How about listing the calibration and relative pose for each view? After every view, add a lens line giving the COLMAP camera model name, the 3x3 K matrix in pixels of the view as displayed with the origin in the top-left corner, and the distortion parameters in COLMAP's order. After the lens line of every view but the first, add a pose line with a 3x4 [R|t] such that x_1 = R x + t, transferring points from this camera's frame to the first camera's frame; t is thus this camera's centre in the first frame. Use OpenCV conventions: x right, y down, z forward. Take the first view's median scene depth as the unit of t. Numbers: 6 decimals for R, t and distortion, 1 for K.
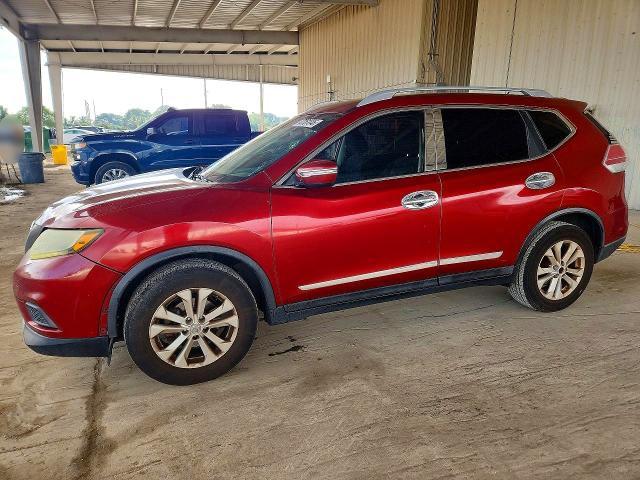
lens RADIAL K [[438.3, 0, 320.0], [0, 438.3, 240.0], [0, 0, 1]] dist [0.091709, -0.078805]
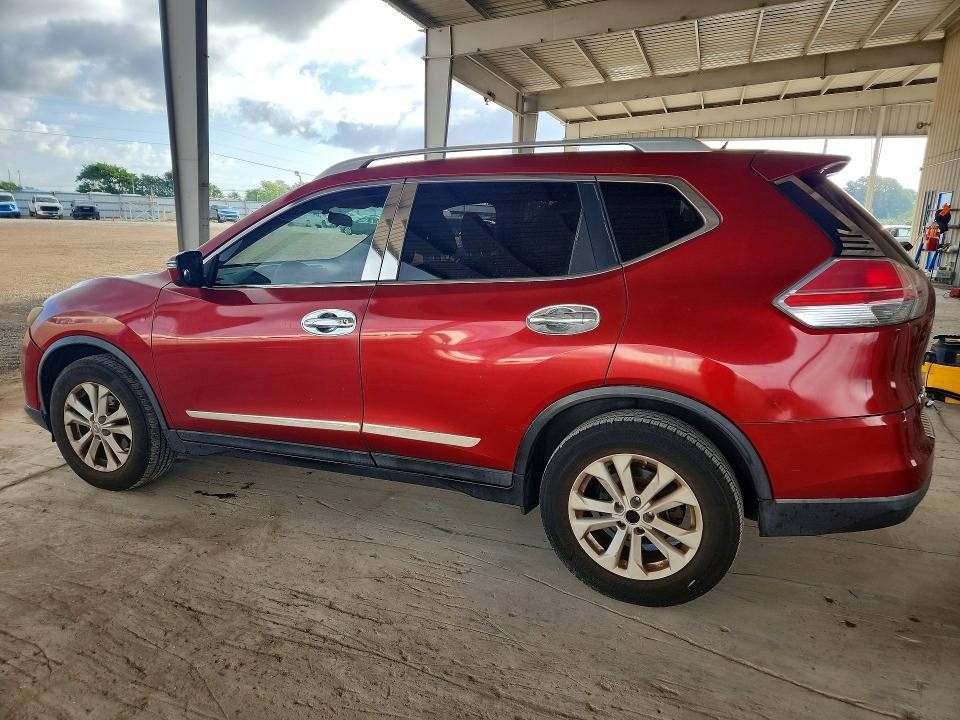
lens RADIAL K [[657.5, 0, 480.0], [0, 657.5, 360.0], [0, 0, 1]] dist [0.091709, -0.078805]
pose [[0.713909, 0.151869, -0.683572, 1.172915], [-0.176526, 0.983702, 0.034189, -0.120200], [0.677623, 0.096260, 0.729082, 0.491459]]
